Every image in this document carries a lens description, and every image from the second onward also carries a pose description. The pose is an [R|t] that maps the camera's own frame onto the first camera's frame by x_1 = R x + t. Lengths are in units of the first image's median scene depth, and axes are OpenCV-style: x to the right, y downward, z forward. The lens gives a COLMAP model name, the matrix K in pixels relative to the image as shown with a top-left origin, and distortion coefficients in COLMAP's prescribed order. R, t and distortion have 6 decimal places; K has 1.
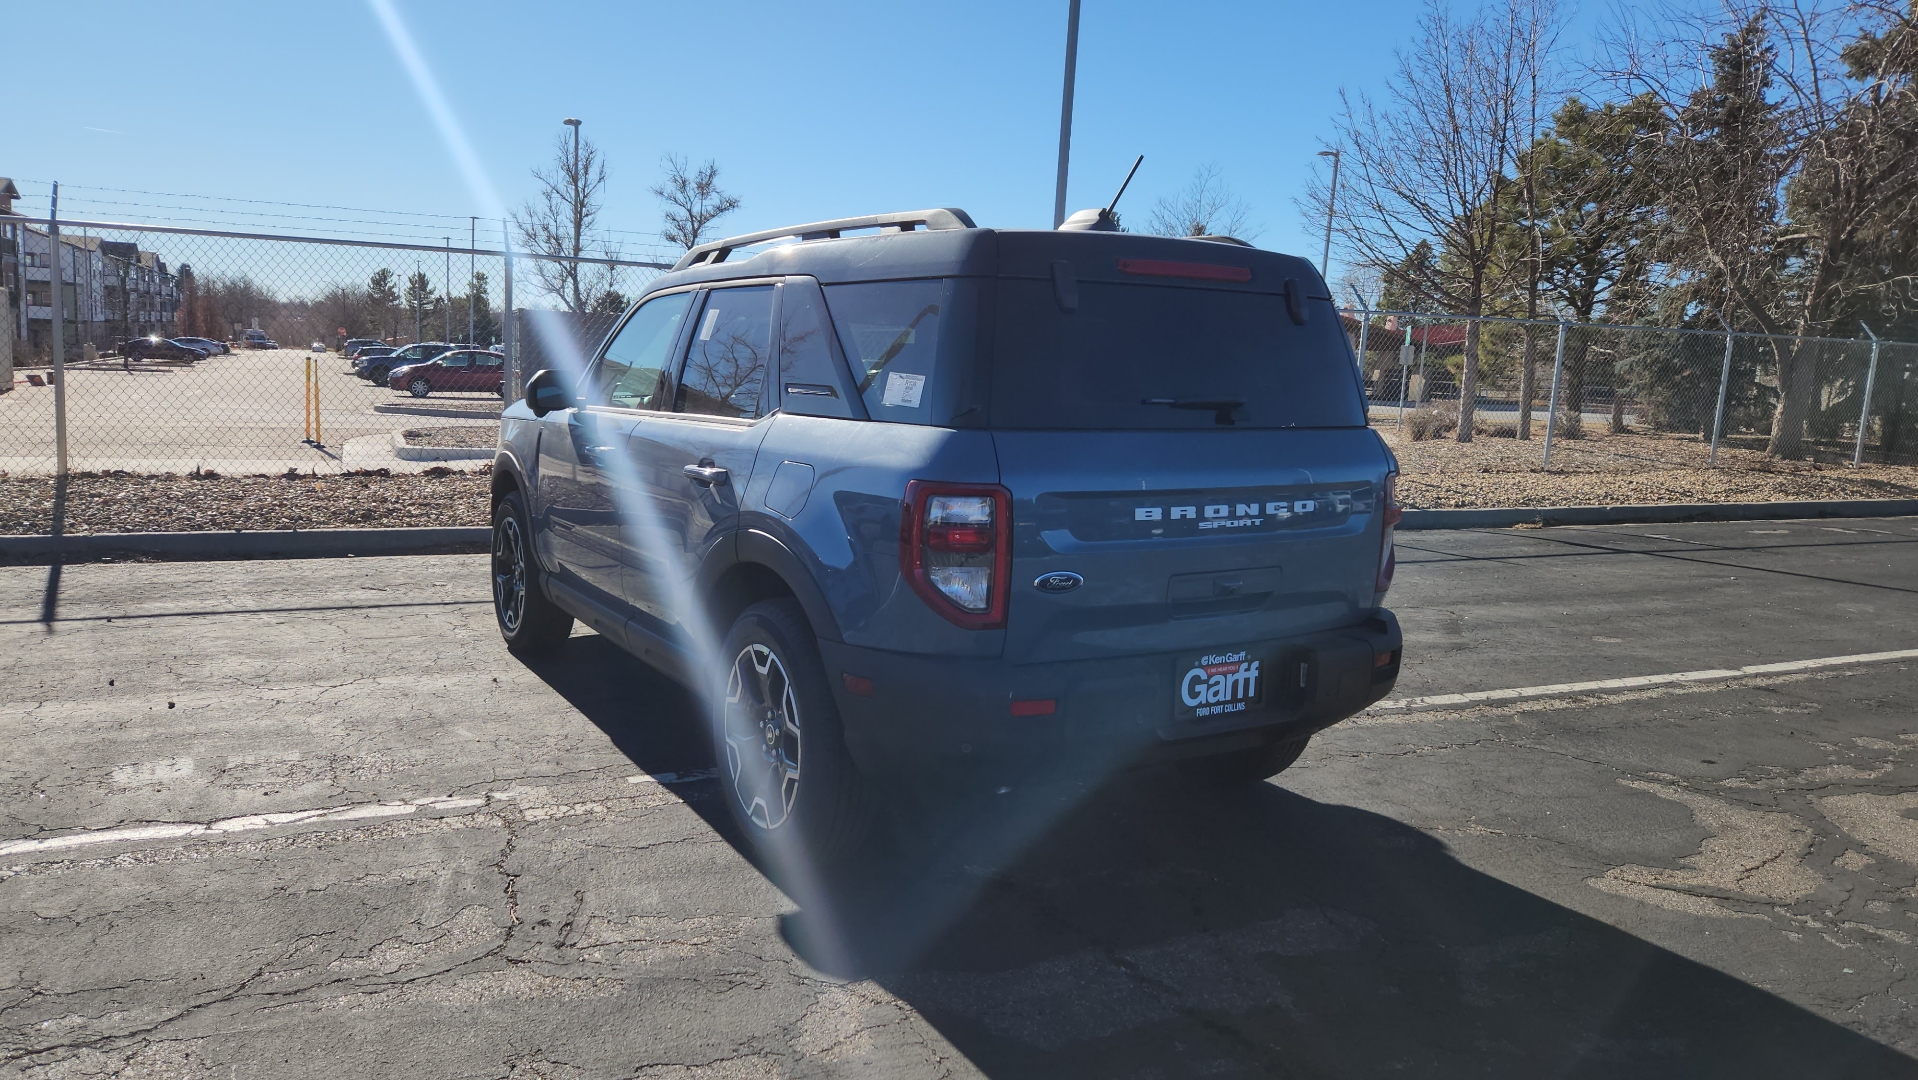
lens RADIAL K [[1278.6, 0, 923.0], [0, 1278.6, 535.1], [0, 0, 1]] dist [0.073601, -0.059261]
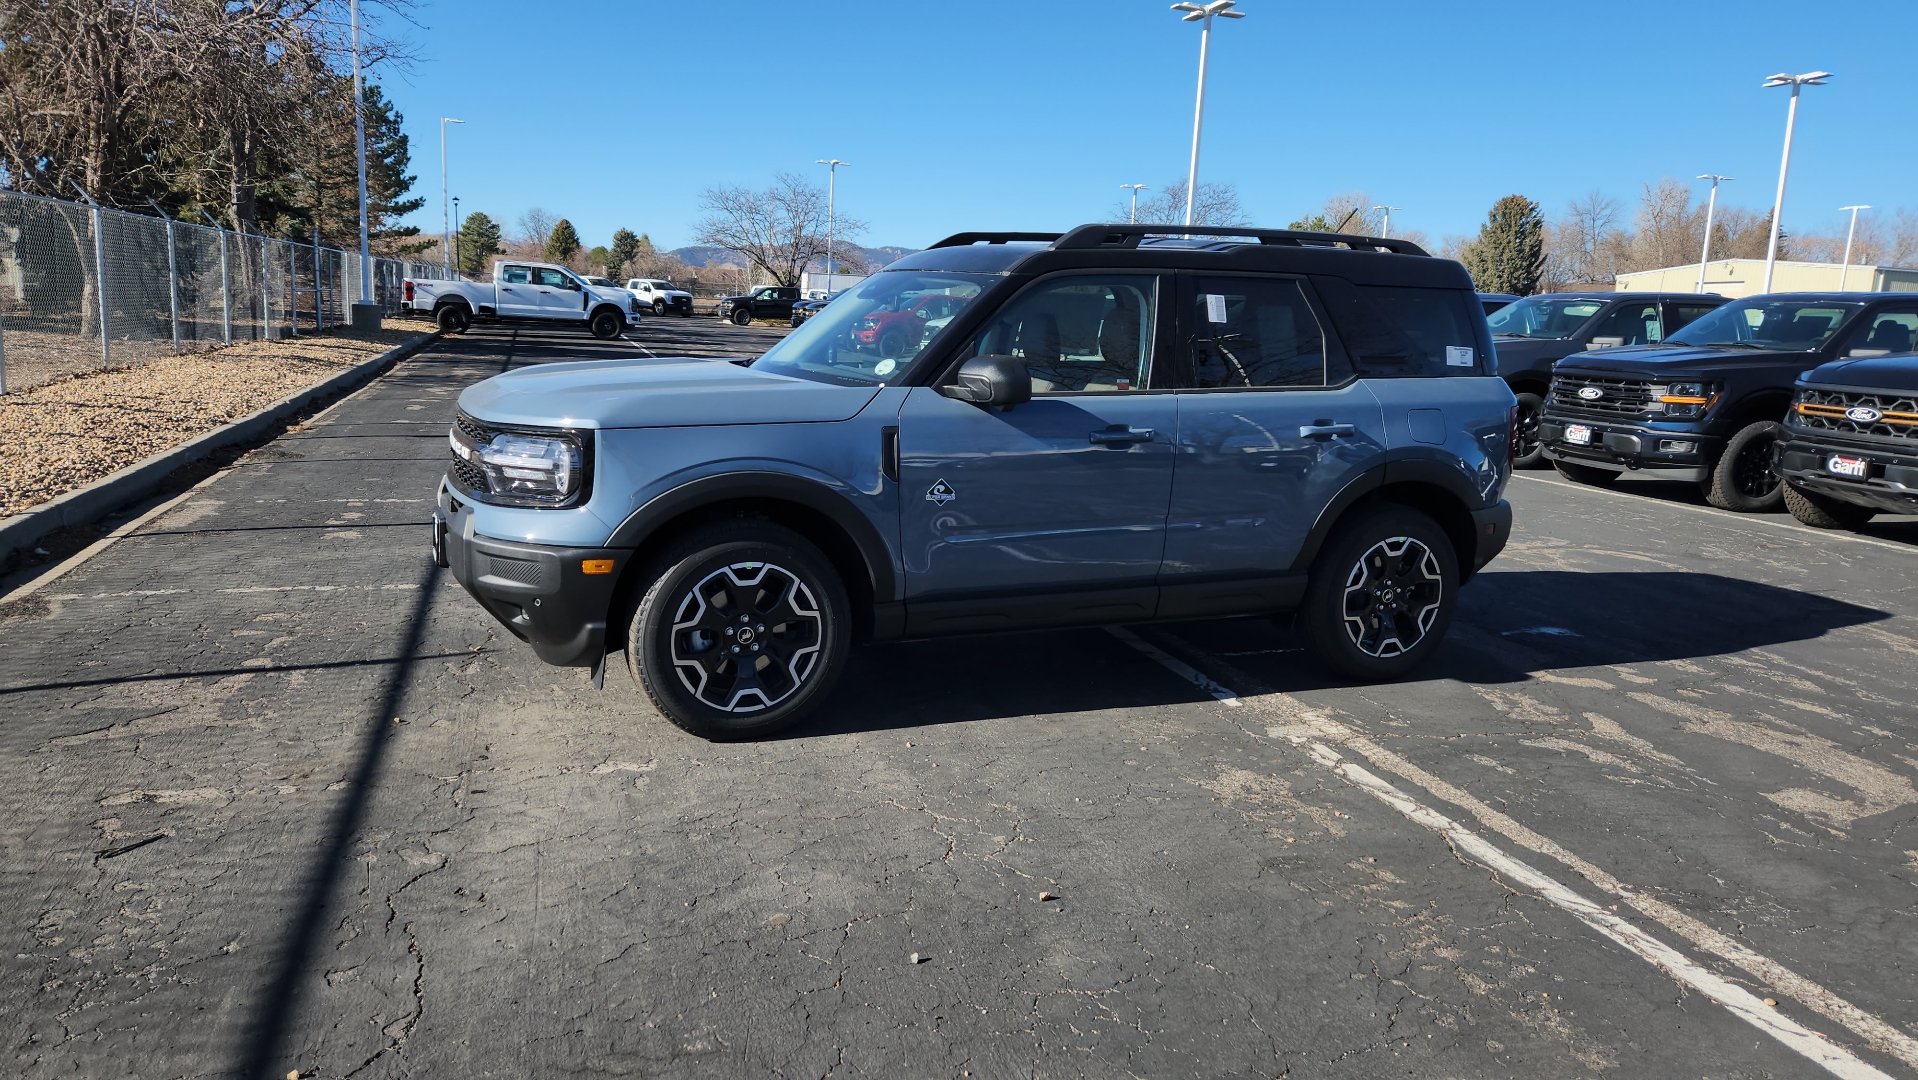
lens RADIAL K [[1275.3, 0, 924.2], [0, 1275.3, 555.6], [0, 0, 1]] dist [0.070221, -0.057805]
pose [[0.141952, -0.223135, 0.964397, -1.435161], [0.100260, 0.972493, 0.210250, -0.227013], [-0.984783, 0.066845, 0.160419, 1.139702]]
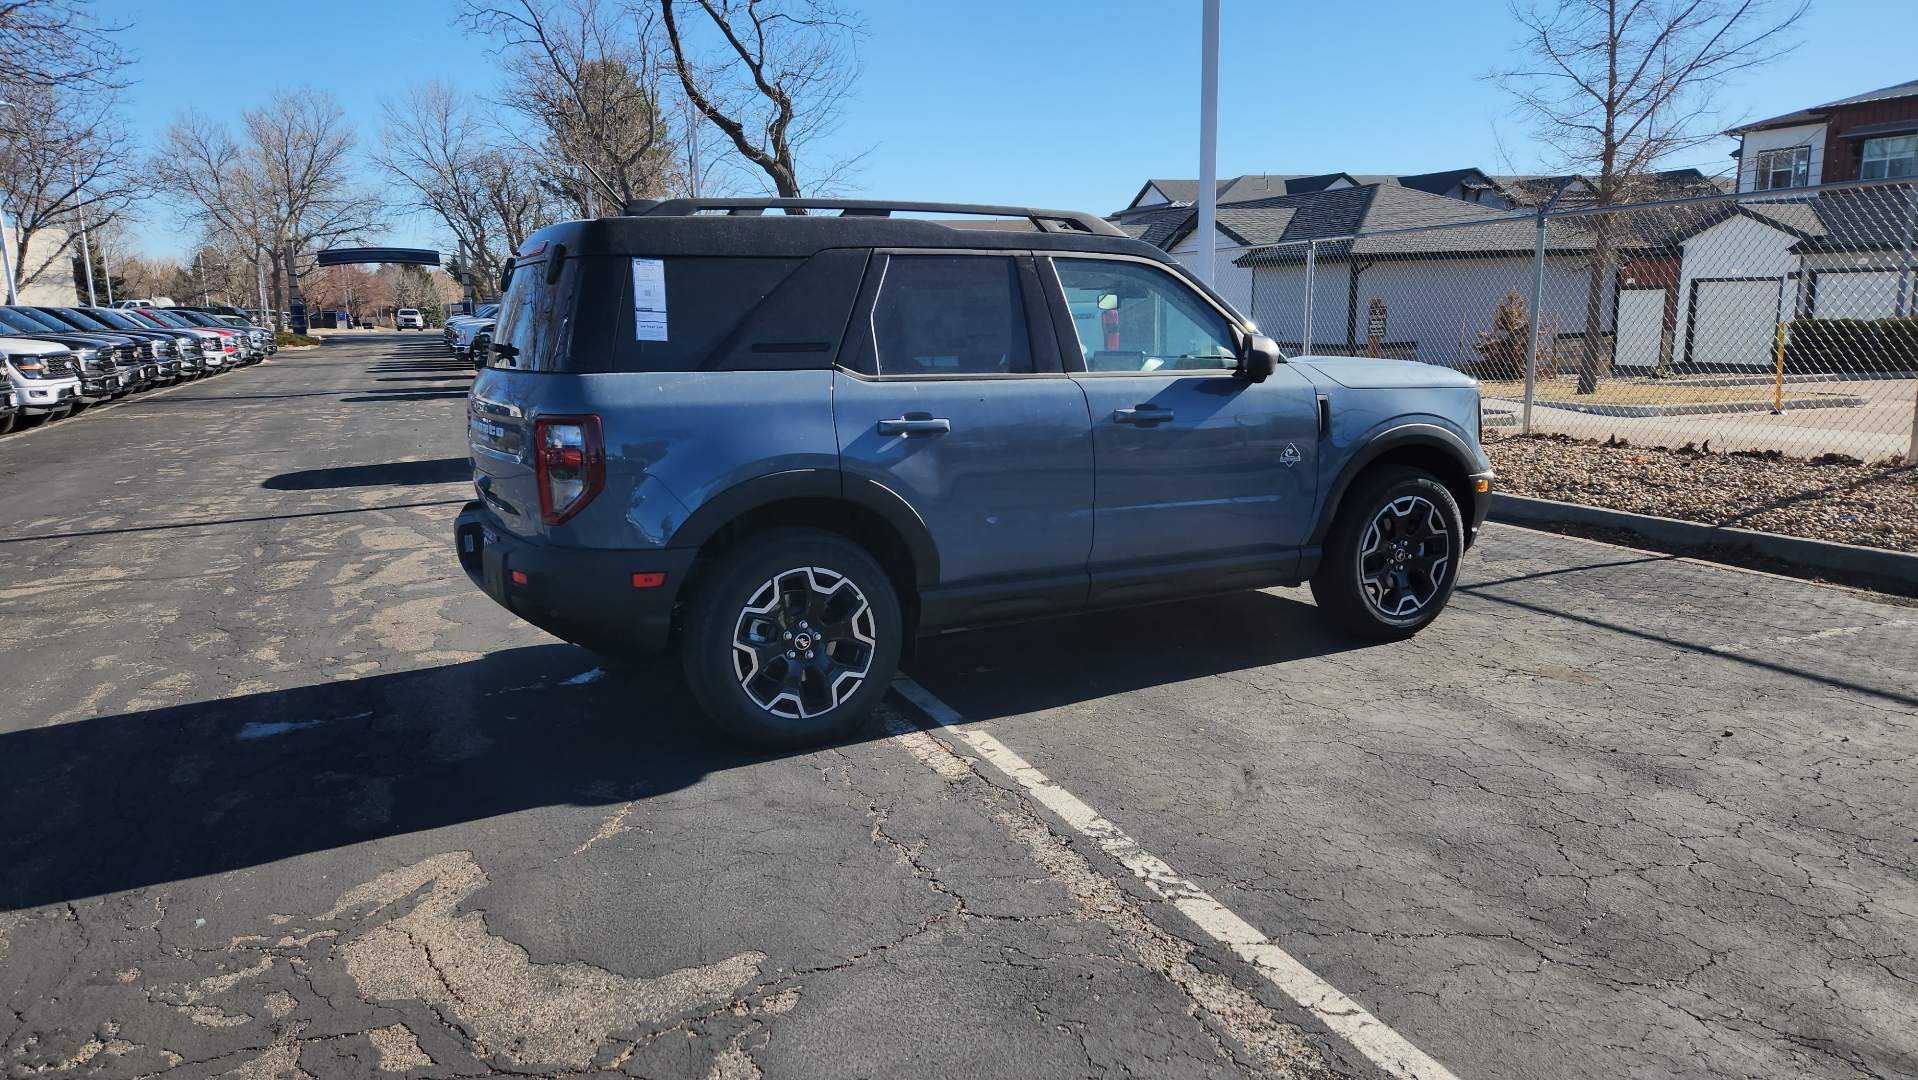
lens RADIAL K [[1275.3, 0, 917.8], [0, 1275.3, 559.7], [0, 0, 1]] dist [0.070221, -0.057805]
pose [[-0.064999, 0.148644, -0.986752, 1.290259], [-0.119012, 0.980631, 0.155561, -0.122075], [0.990763, 0.127546, -0.046050, 1.247902]]
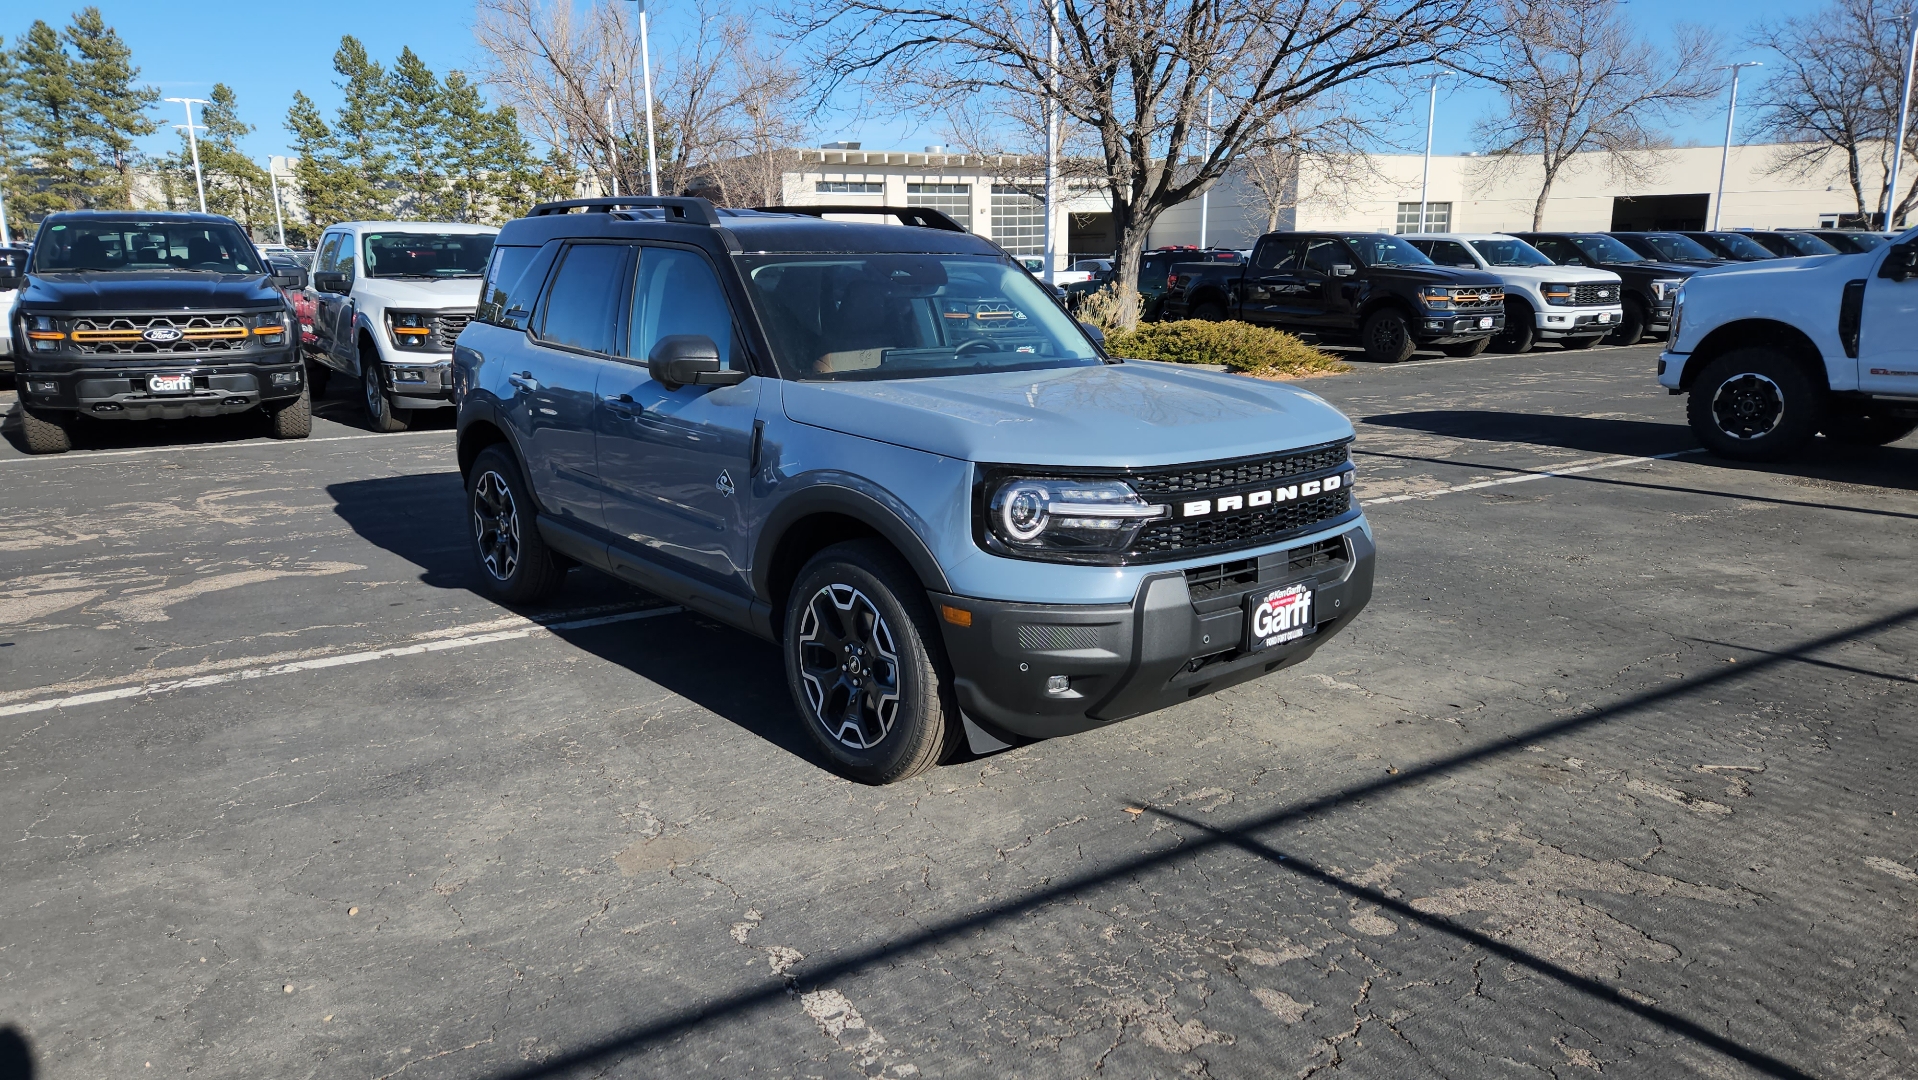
lens RADIAL K [[1278.6, 0, 924.2], [0, 1278.6, 561.4], [0, 0, 1]] dist [0.073601, -0.059261]
pose [[-0.988404, -0.004210, -0.151788, 0.015099], [-0.058772, 0.932311, 0.356850, -0.398139], [0.140011, 0.361633, -0.921748, 2.560156]]
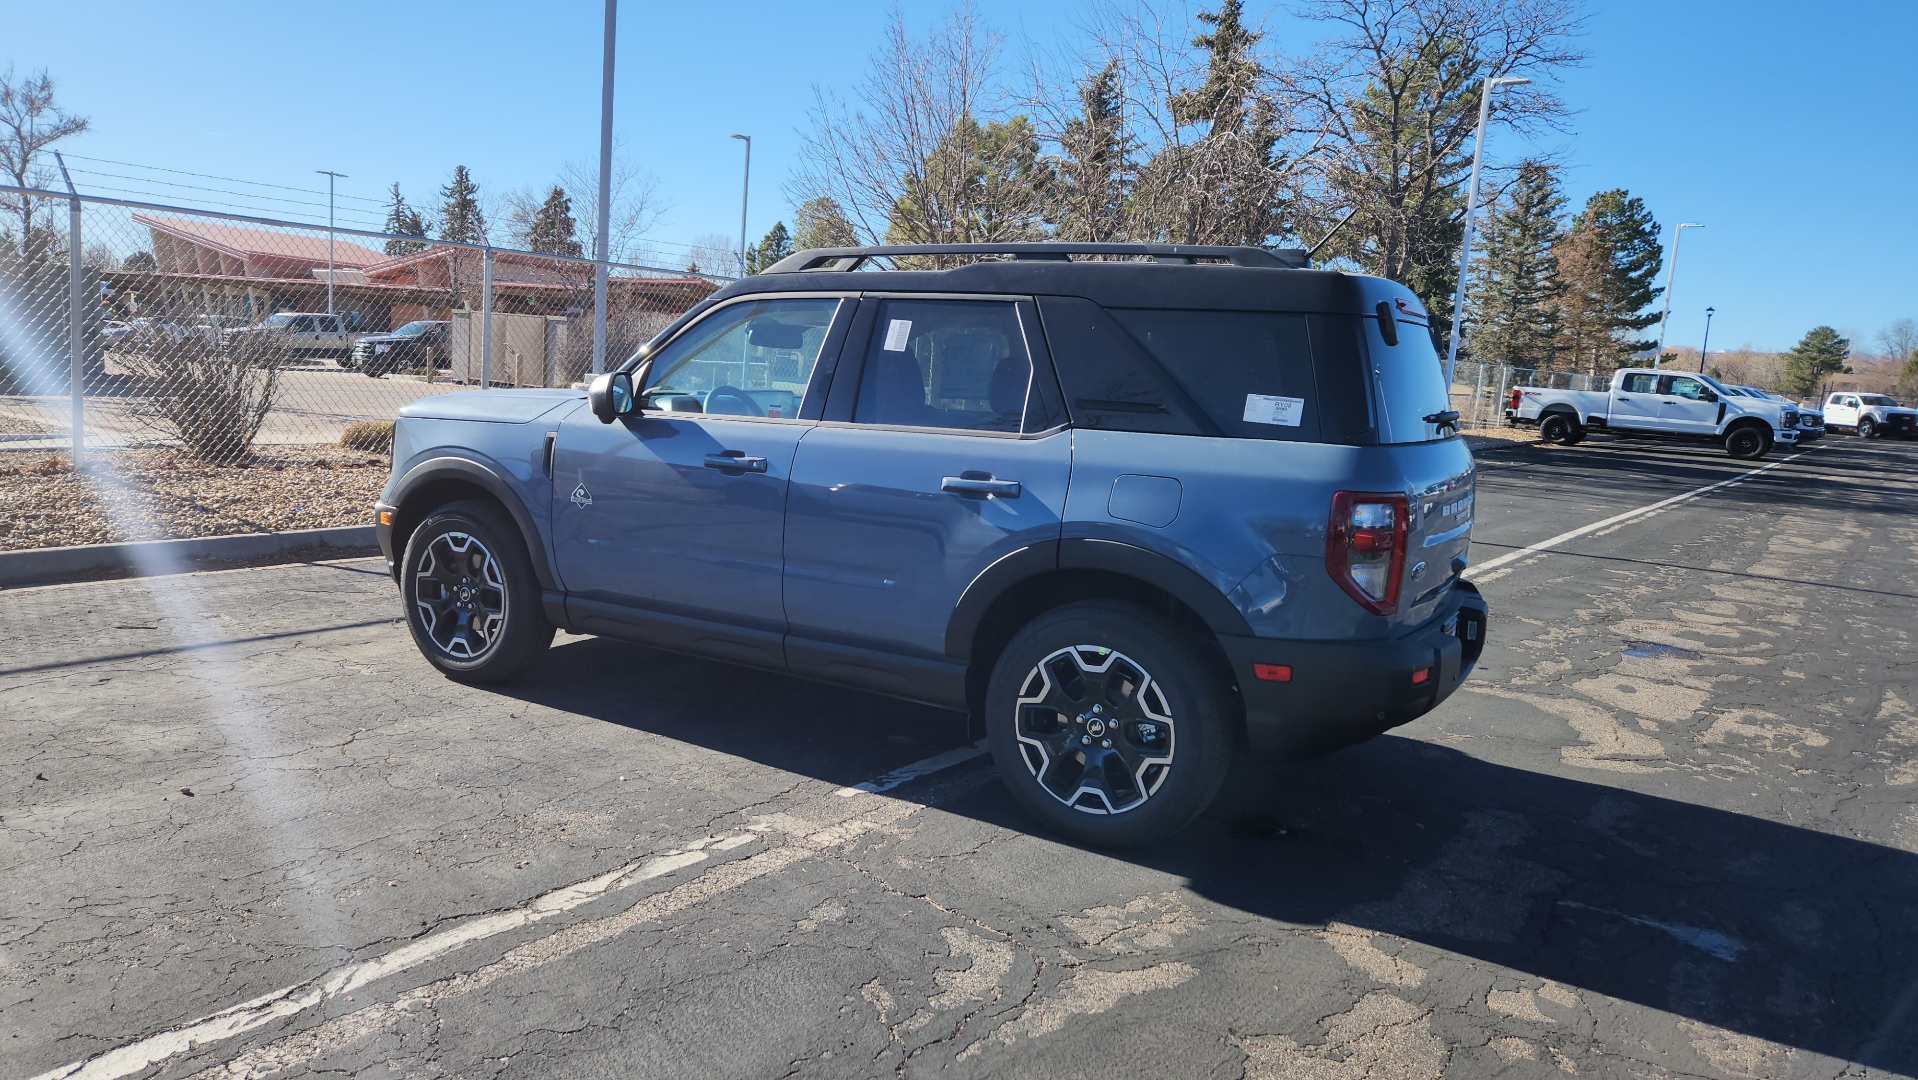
lens RADIAL K [[1278.6, 0, 915.8], [0, 1278.6, 535.3], [0, 0, 1]] dist [0.073601, -0.059261]
pose [[0.882442, -0.051937, 0.467545, -0.662258], [0.039973, 0.998571, 0.035480, -0.043868], [-0.468719, -0.012620, 0.883257, 0.108988]]
